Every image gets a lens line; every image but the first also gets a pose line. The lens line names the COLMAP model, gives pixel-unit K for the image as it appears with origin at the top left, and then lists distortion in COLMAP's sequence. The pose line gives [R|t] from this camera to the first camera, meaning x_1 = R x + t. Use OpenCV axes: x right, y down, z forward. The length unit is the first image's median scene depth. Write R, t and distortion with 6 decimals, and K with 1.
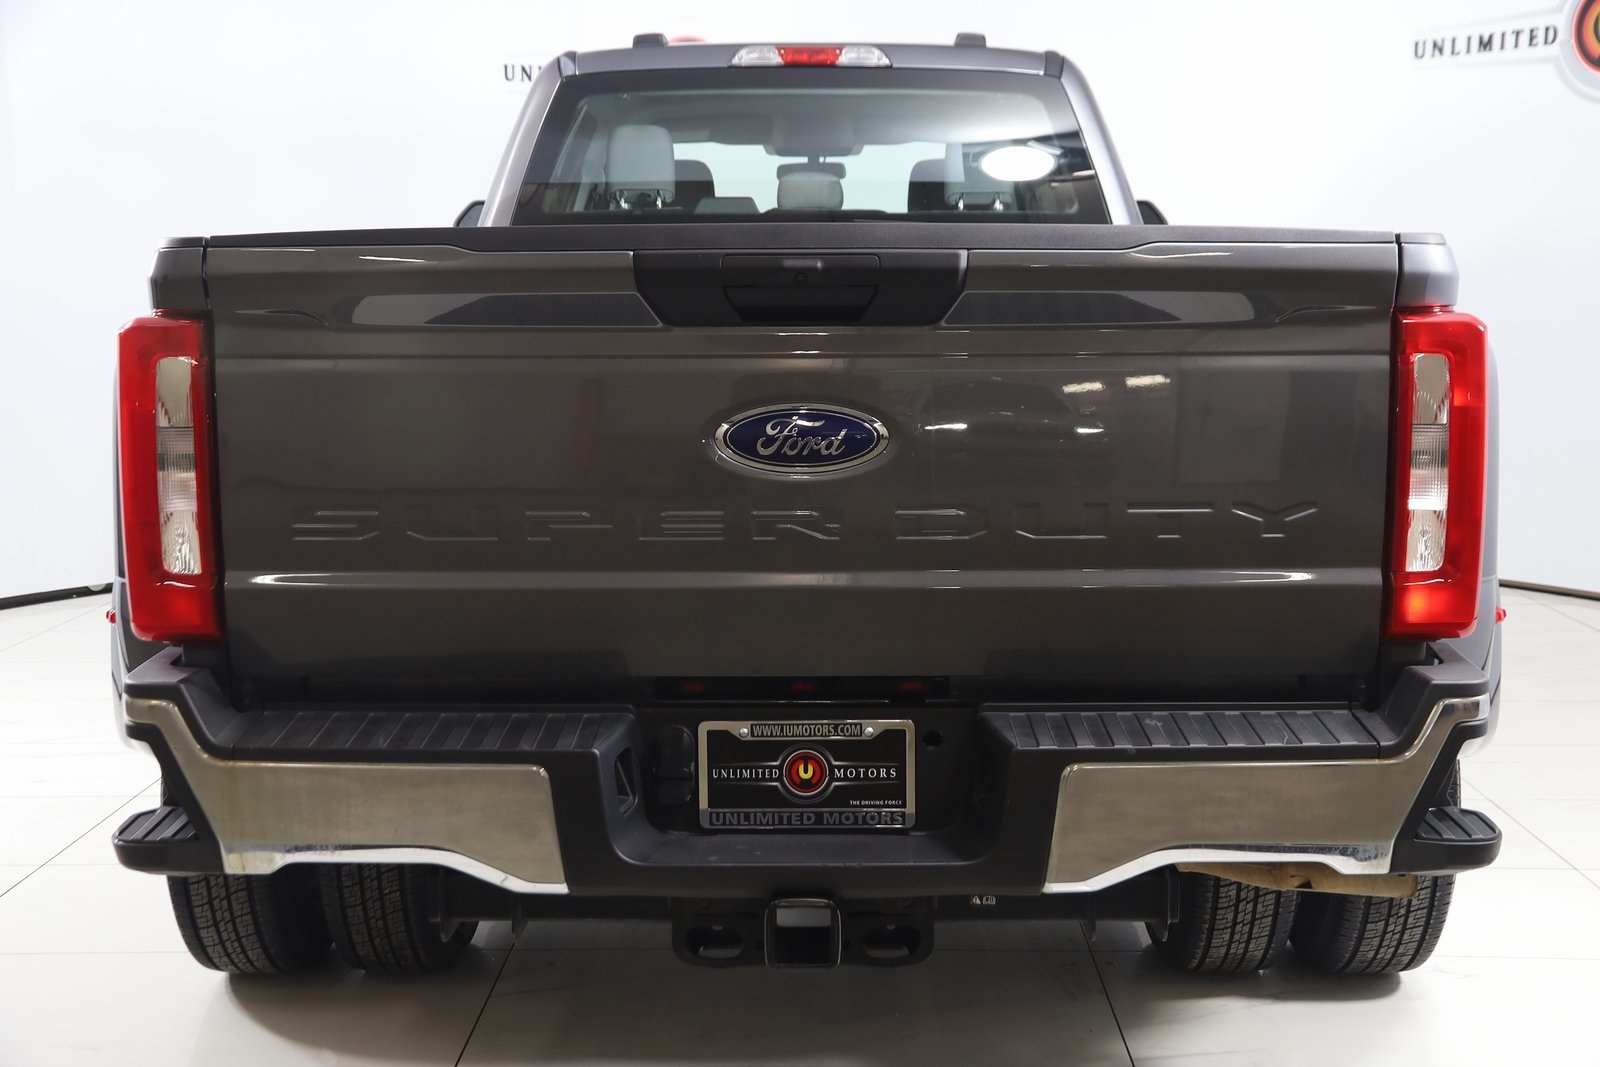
lens RADIAL K [[1988.0, 0, 799.7], [0, 1988.0, 547.5], [0, 0, 1]] dist [0.002285, 0.000000]
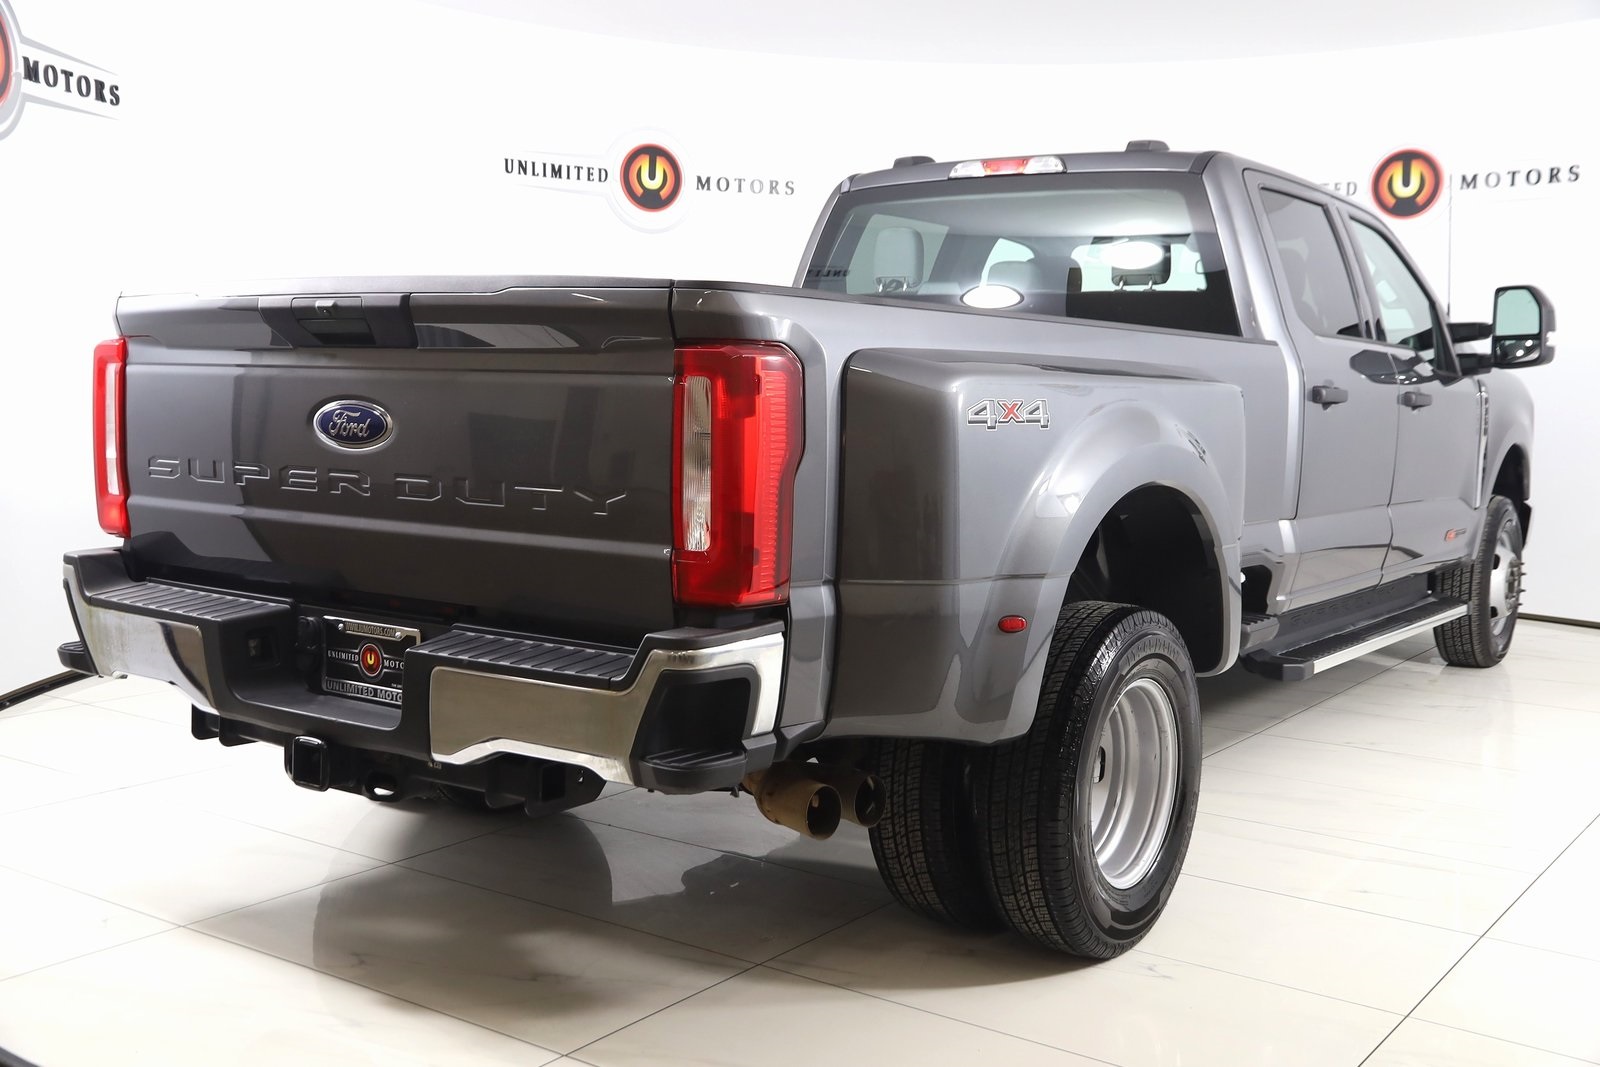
lens RADIAL K [[1682.2, 0, 805.5], [0, 1682.2, 522.8], [0, 0, 1]] dist [0.045166, 0.000000]
pose [[0.819255, 0.069000, -0.569263, 0.951411], [-0.098824, 0.994870, -0.021635, 0.010289], [0.564850, 0.073982, 0.821871, 0.170313]]
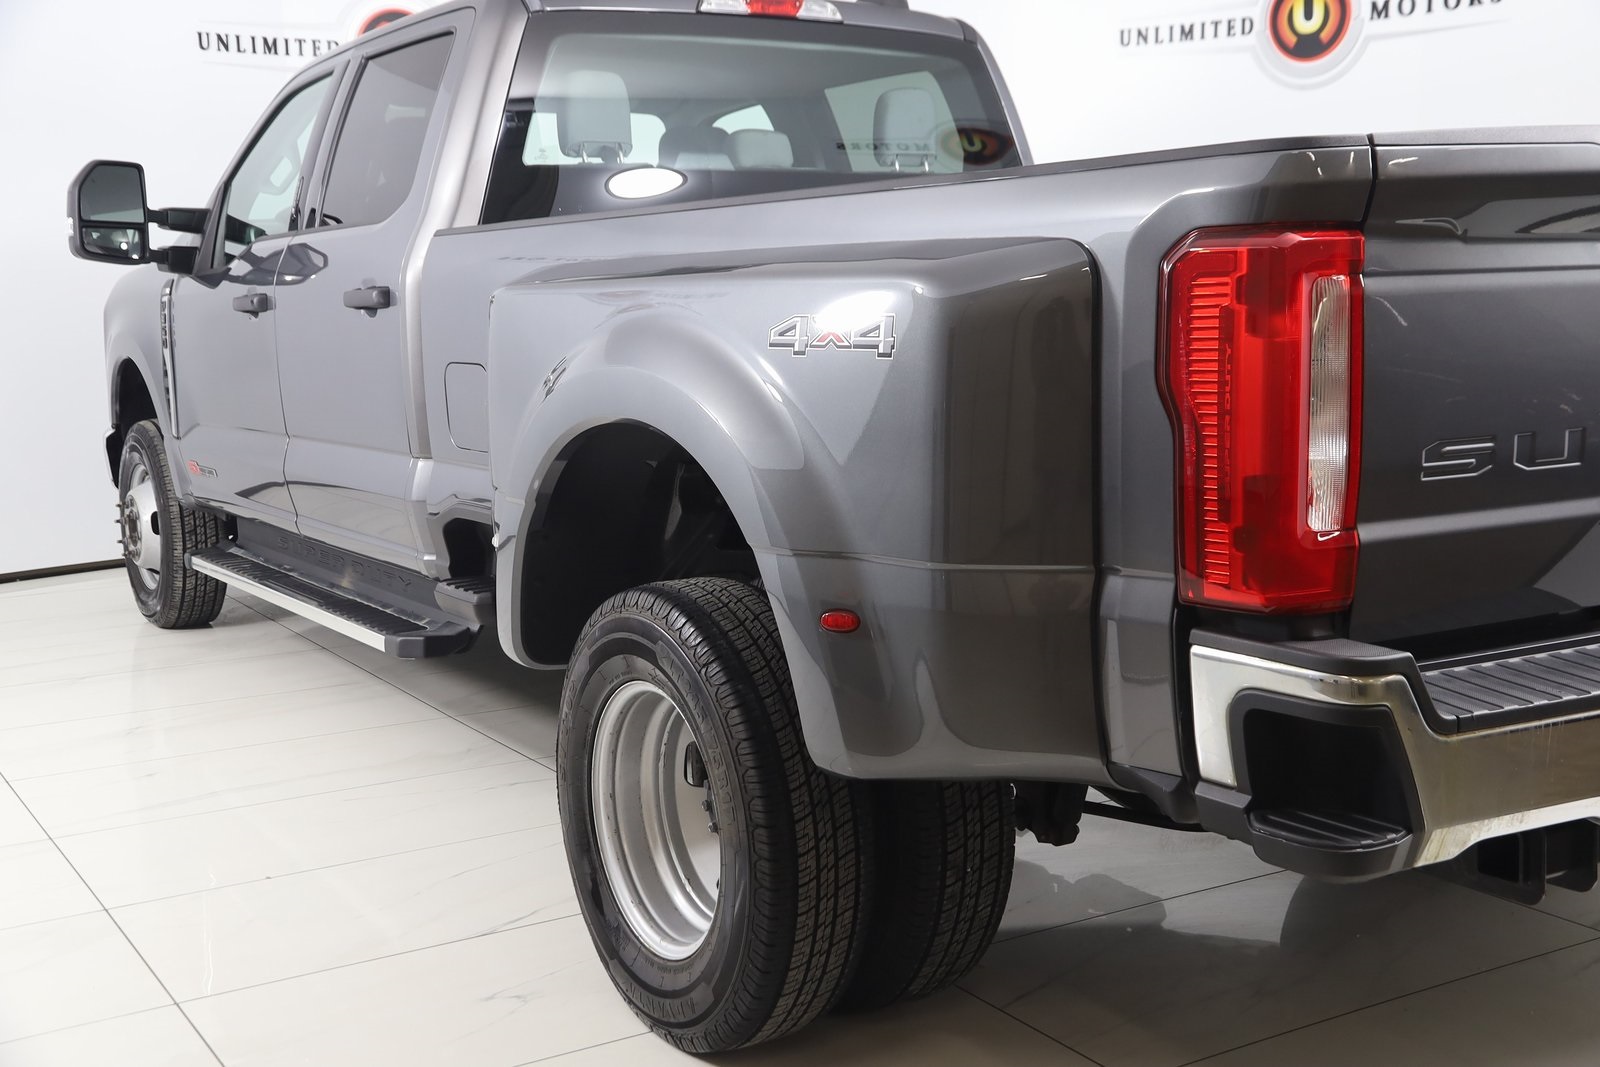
lens RADIAL K [[1922.2, 0, 805.4], [0, 1922.2, 536.0], [0, 0, 1]] dist [0.077350, 0.000000]
pose [[0.836489, -0.088006, 0.540871, -0.937188], [0.092704, 0.995520, 0.018609, -0.020832], [-0.540085, 0.034574, 0.840900, 0.415360]]
